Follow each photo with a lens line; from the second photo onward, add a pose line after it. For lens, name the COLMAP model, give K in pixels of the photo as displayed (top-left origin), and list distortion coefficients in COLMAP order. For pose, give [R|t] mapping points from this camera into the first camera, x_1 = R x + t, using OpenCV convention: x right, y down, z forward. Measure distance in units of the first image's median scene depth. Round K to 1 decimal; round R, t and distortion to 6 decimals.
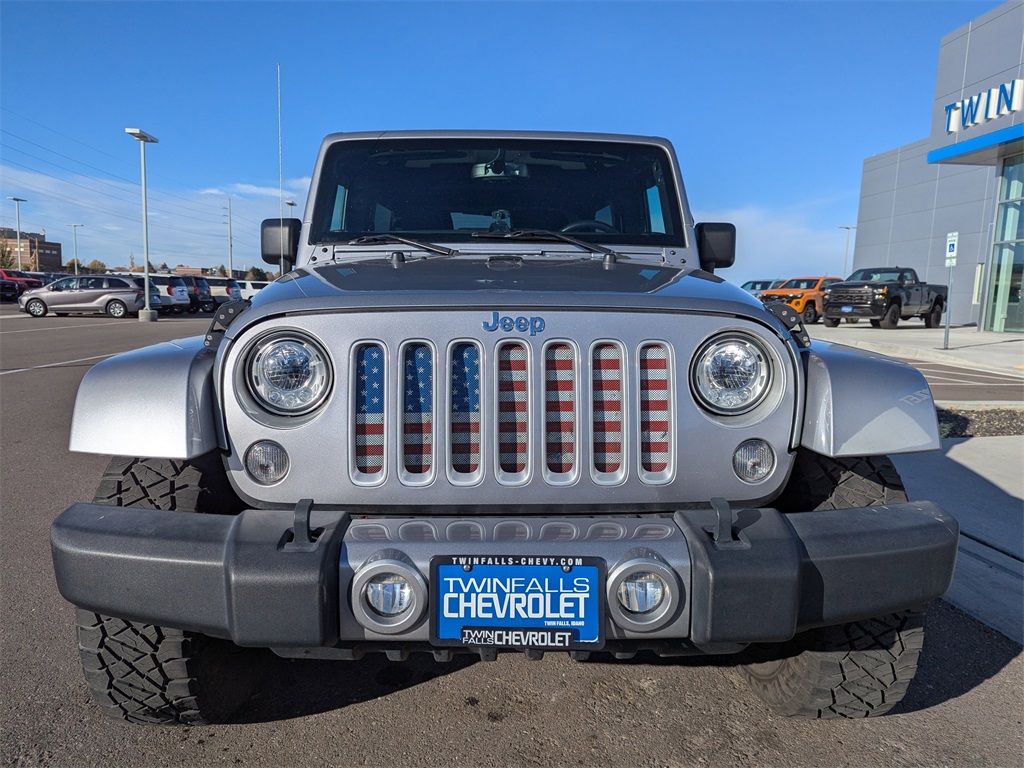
lens RADIAL K [[730.2, 0, 515.2], [0, 730.2, 393.0], [0, 0, 1]] dist [0.055474, -0.037424]
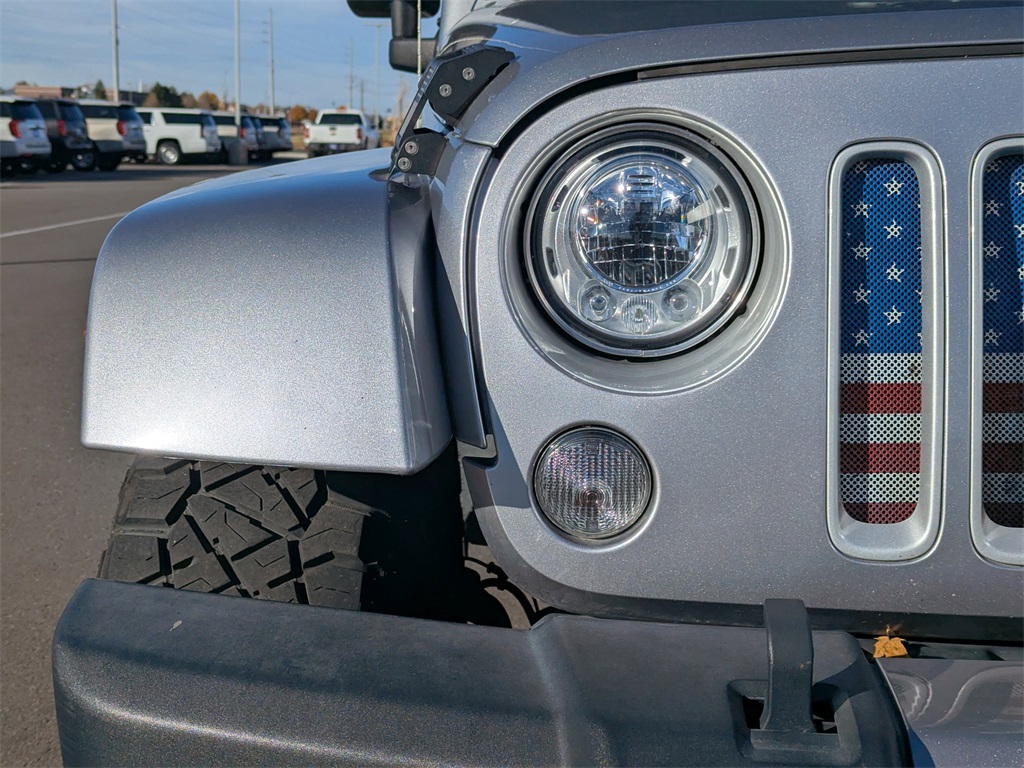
lens RADIAL K [[1479.2, 0, 475.3], [0, 1479.2, 384.5], [0, 0, 1]] dist [0.033365, 0.033793]
pose [[0.991714, 0.010899, -0.128006, -0.294744], [-0.006584, 0.999397, 0.034079, 0.019571], [0.128300, -0.032953, 0.991188, 0.265373]]
